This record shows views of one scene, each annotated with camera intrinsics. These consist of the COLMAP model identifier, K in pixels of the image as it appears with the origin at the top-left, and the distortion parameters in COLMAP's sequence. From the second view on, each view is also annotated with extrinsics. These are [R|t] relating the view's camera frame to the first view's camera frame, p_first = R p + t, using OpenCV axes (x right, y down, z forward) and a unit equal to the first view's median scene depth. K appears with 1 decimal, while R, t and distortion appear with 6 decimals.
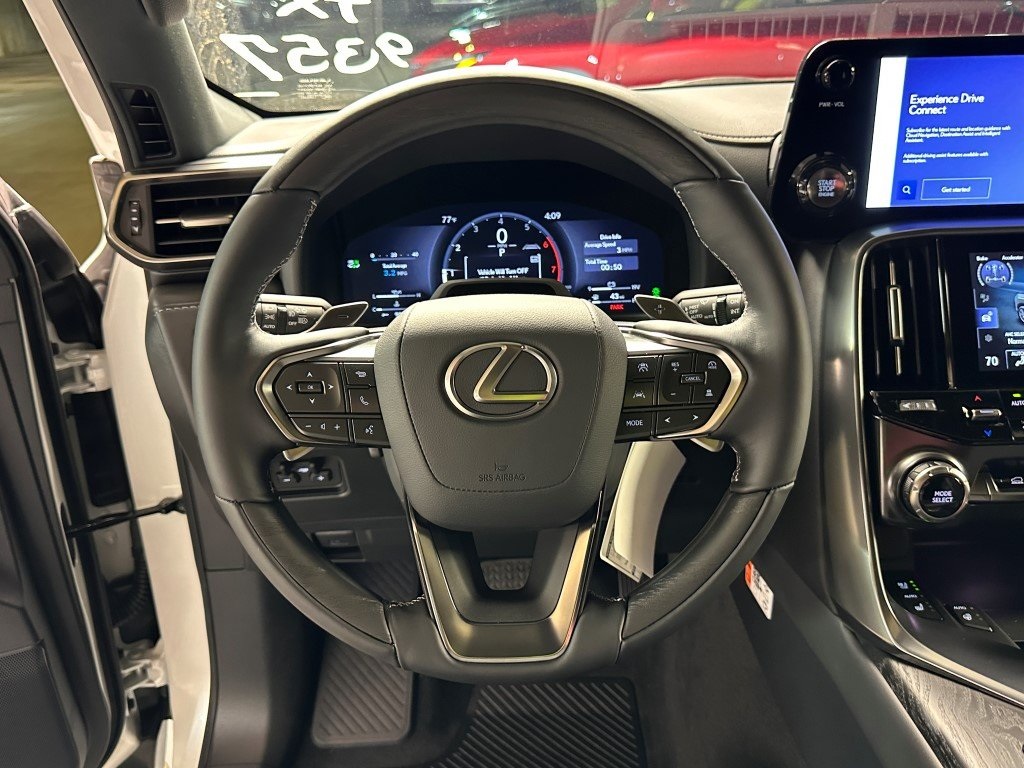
lens RADIAL K [[865.8, 0, 512.9], [0, 865.8, 391.6], [0, 0, 1]] dist [-0.003158, -0.014617]
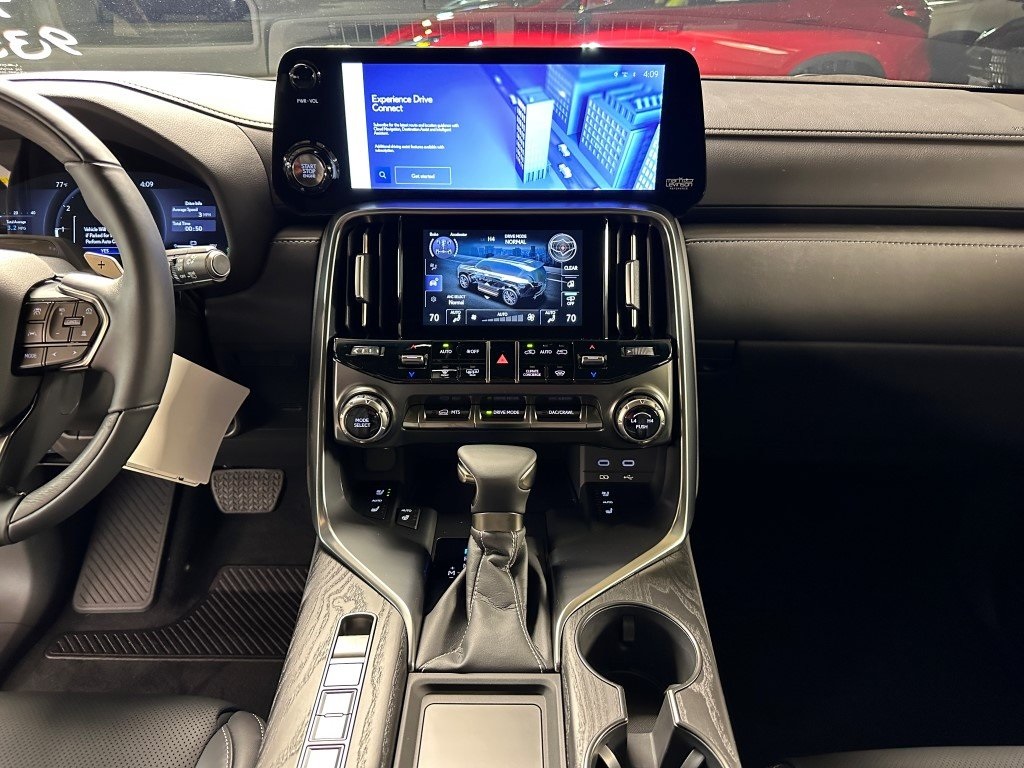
lens RADIAL K [[729.2, 0, 511.5], [0, 729.2, 381.0], [0, 0, 1]] dist [0.140701, -0.241439]
pose [[0.999410, 0.033135, 0.009091, 0.658451], [-0.033672, 0.997172, 0.067191, -0.018586], [-0.006839, -0.067458, 0.997699, -0.069691]]
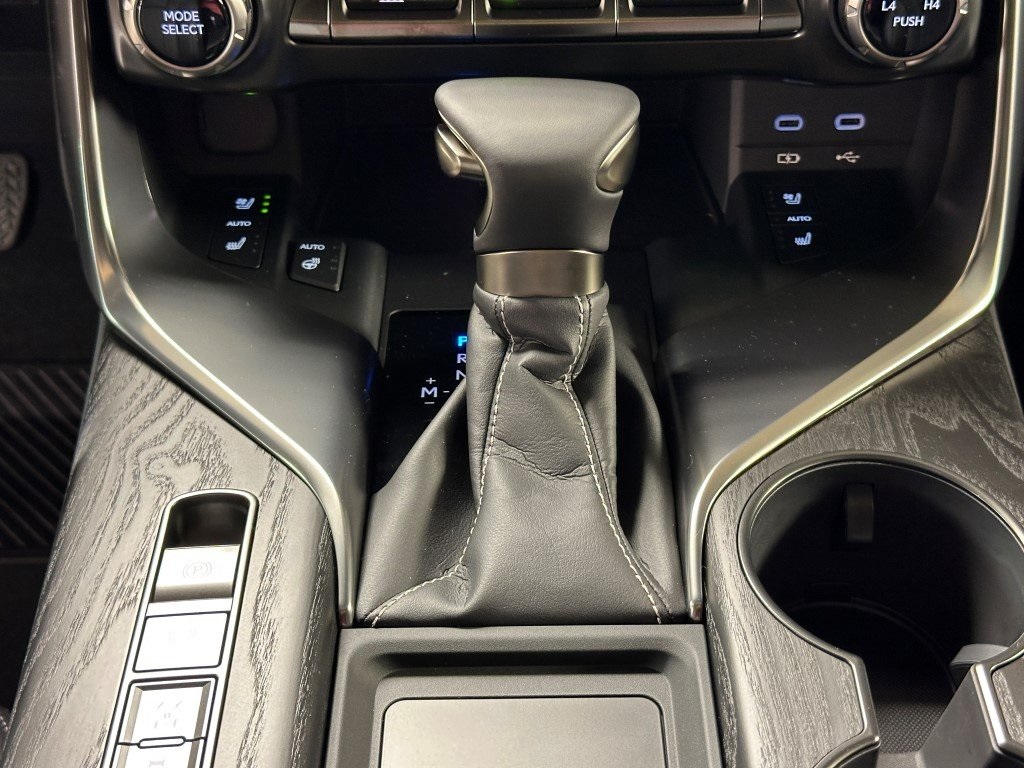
lens RADIAL K [[1448.9, 0, 529.0], [0, 1448.9, 384.7], [0, 0, 1]] dist [0.243495, -0.642866]
pose [[0.999723, 0.012332, 0.020050, 0.634509], [-0.018325, 0.942356, 0.334111, 0.029547], [-0.014774, -0.334386, 0.942320, 0.130832]]
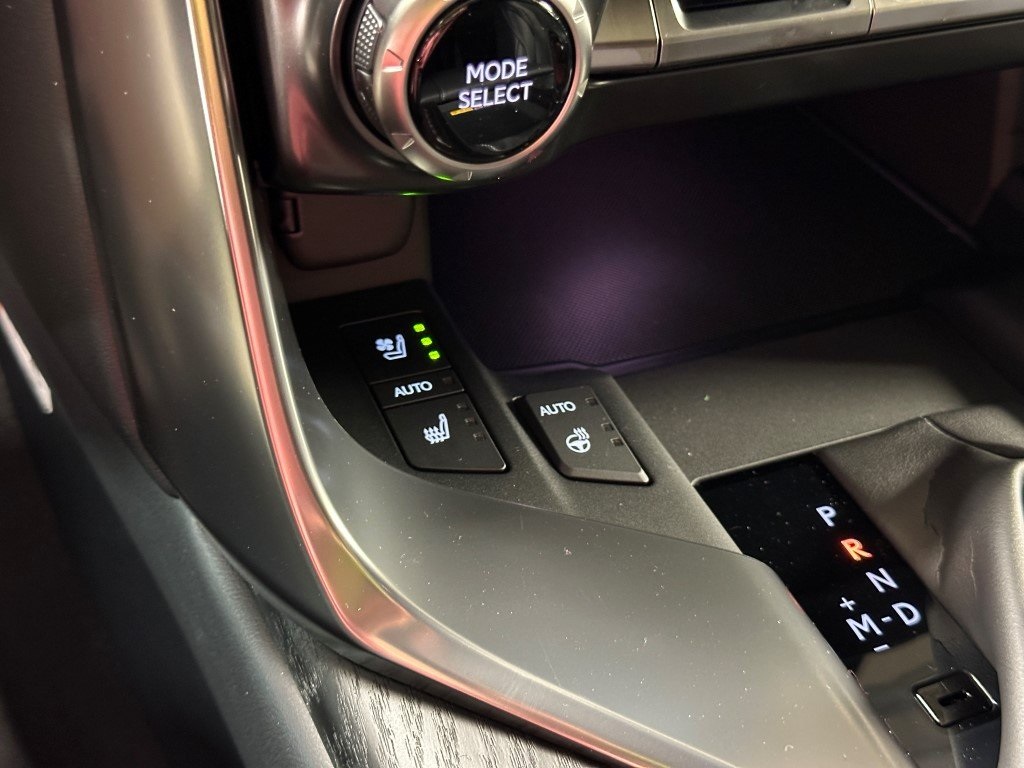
lens RADIAL K [[1442.0, 0, 512.0], [0, 1442.0, 384.0], [0, 0, 1]] dist [0.142693, -0.127328]
pose [[0.904742, -0.179718, 0.386191, 0.302696], [0.005399, 0.911402, 0.411481, 0.026534], [-0.425926, -0.370199, 0.825554, 0.578899]]
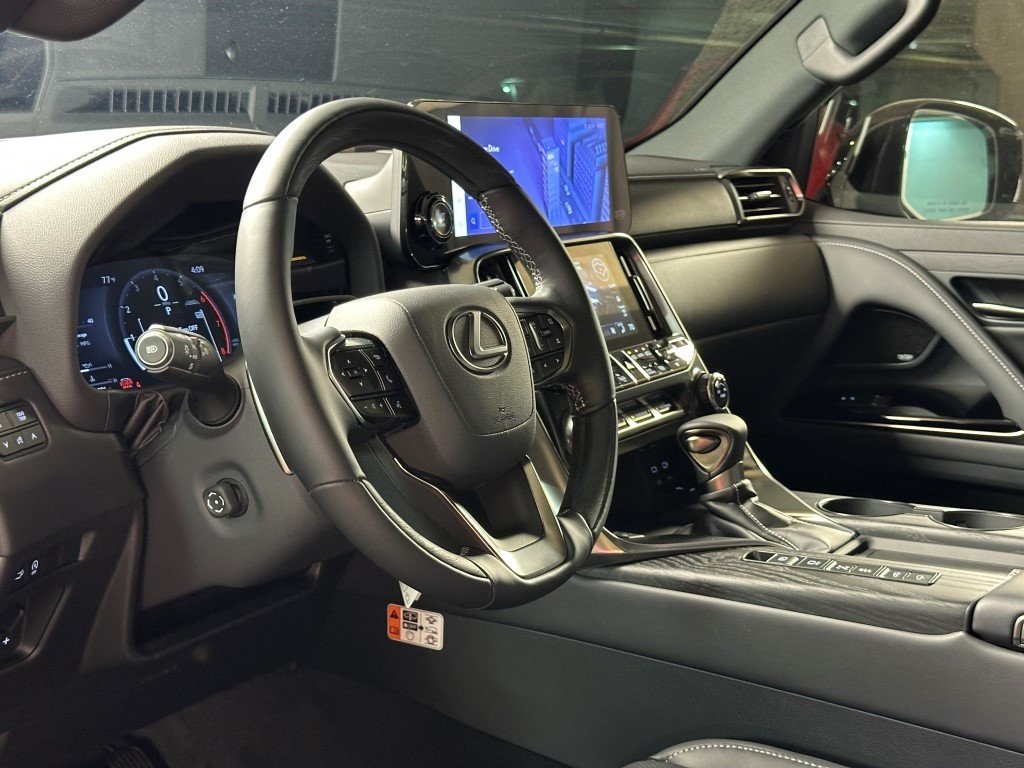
lens RADIAL K [[1448.9, 0, 529.0], [0, 1448.9, 384.7], [0, 0, 1]] dist [0.243495, -0.642866]
pose [[0.530887, -0.113787, 0.839769, -1.285068], [0.315776, 0.946141, -0.071428, 0.159168], [-0.786412, 0.303099, 0.538225, -0.091312]]
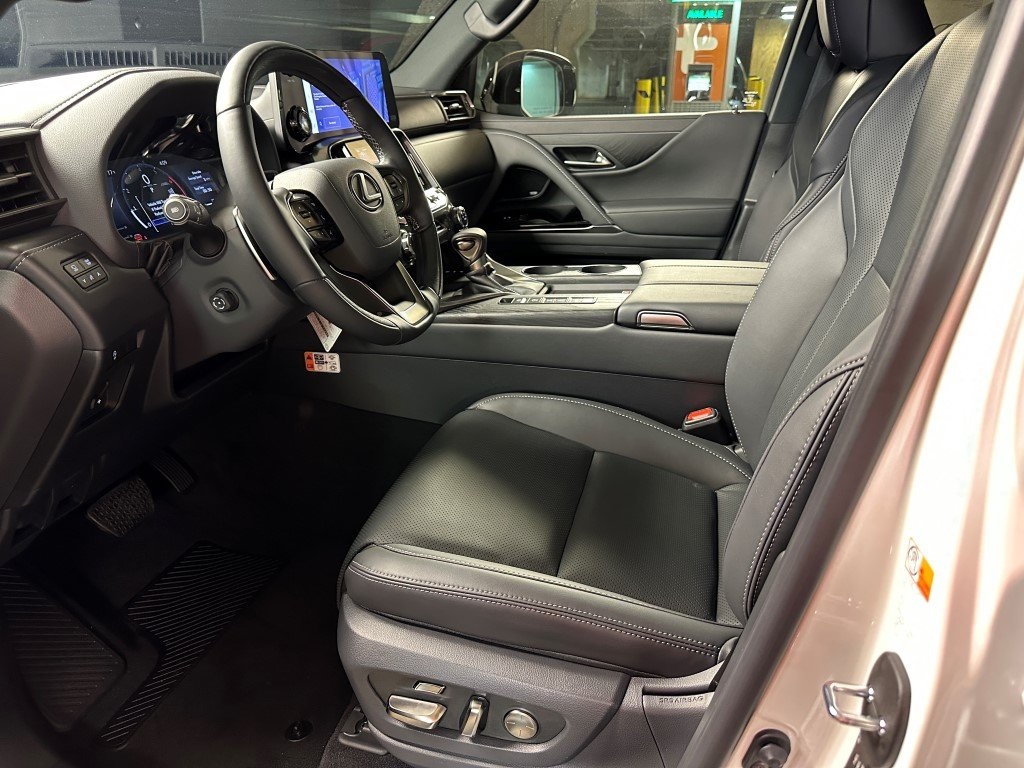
lens RADIAL K [[729.2, 0, 511.5], [0, 729.2, 381.0], [0, 0, 1]] dist [0.140701, -0.241439]
pose [[0.253920, -0.347245, 0.902743, -1.274330], [0.408341, 0.884564, 0.225396, 0.096805], [-0.876802, 0.311395, 0.366403, 0.157506]]
